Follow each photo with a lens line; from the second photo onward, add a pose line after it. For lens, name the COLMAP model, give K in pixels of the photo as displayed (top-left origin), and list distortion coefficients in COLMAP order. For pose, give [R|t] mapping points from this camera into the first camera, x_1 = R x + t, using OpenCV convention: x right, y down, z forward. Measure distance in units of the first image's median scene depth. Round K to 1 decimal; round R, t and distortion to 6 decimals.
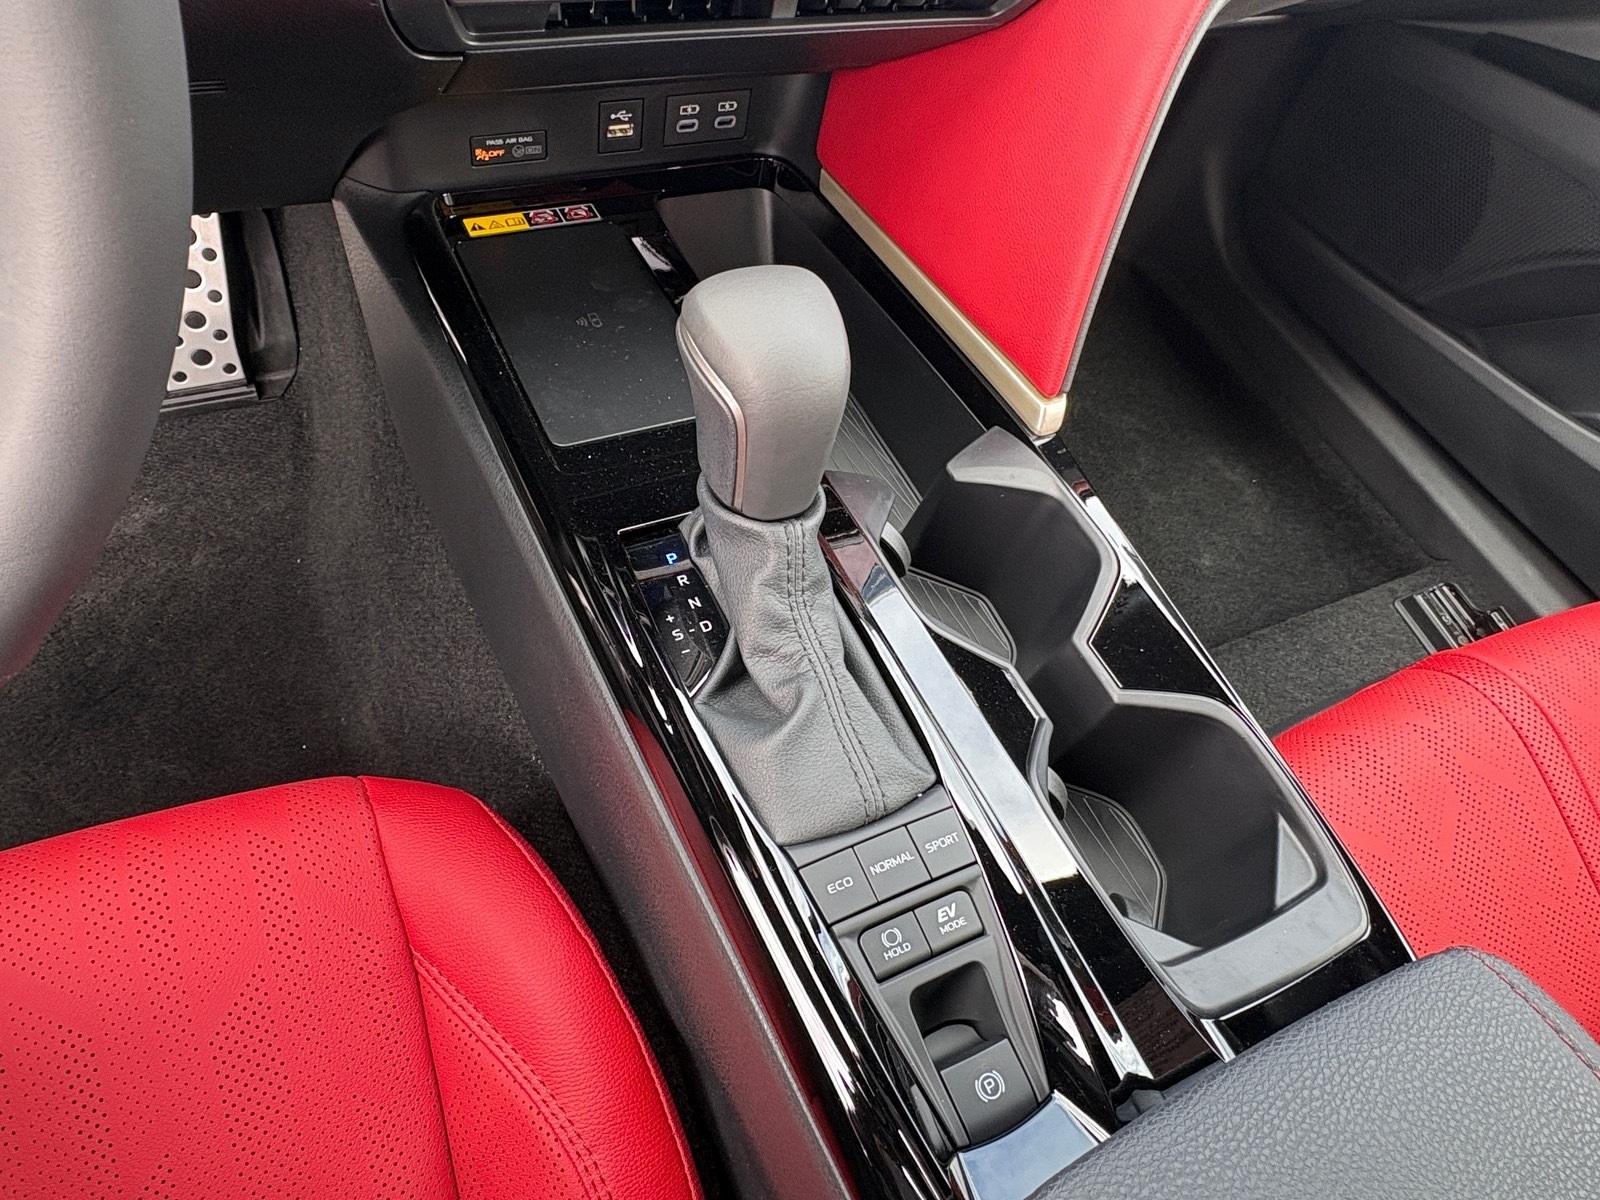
lens RADIAL K [[1049.6, 0, 733.1], [0, 1049.6, 591.3], [0, 0, 1]] dist [0.042689, 0.000098]
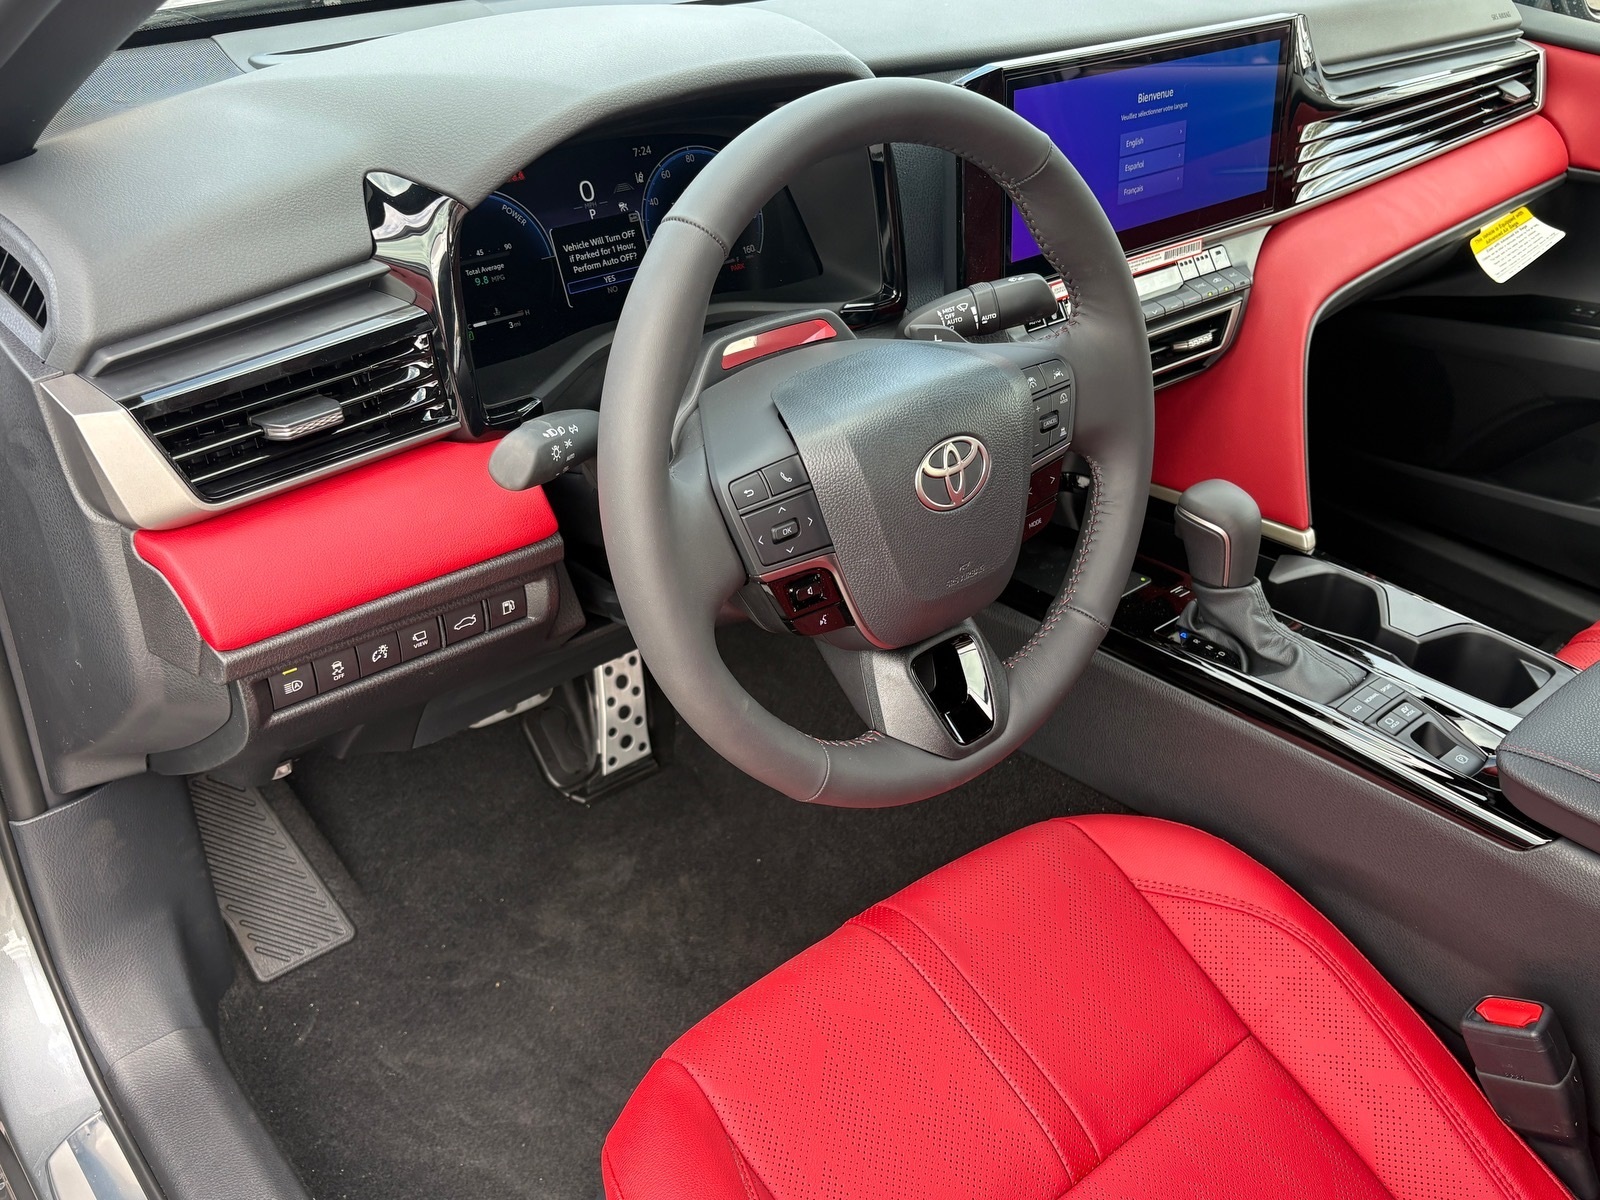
lens RADIAL K [[1335.0, 0, 800.0], [0, 1335.0, 600.0], [0, 0, 1]] dist [0.027112, 0.004093]
pose [[0.954072, -0.270896, 0.127912, -0.863396], [0.298621, 0.894067, -0.333872, 0.438077], [-0.023917, 0.356735, 0.933899, -1.107548]]
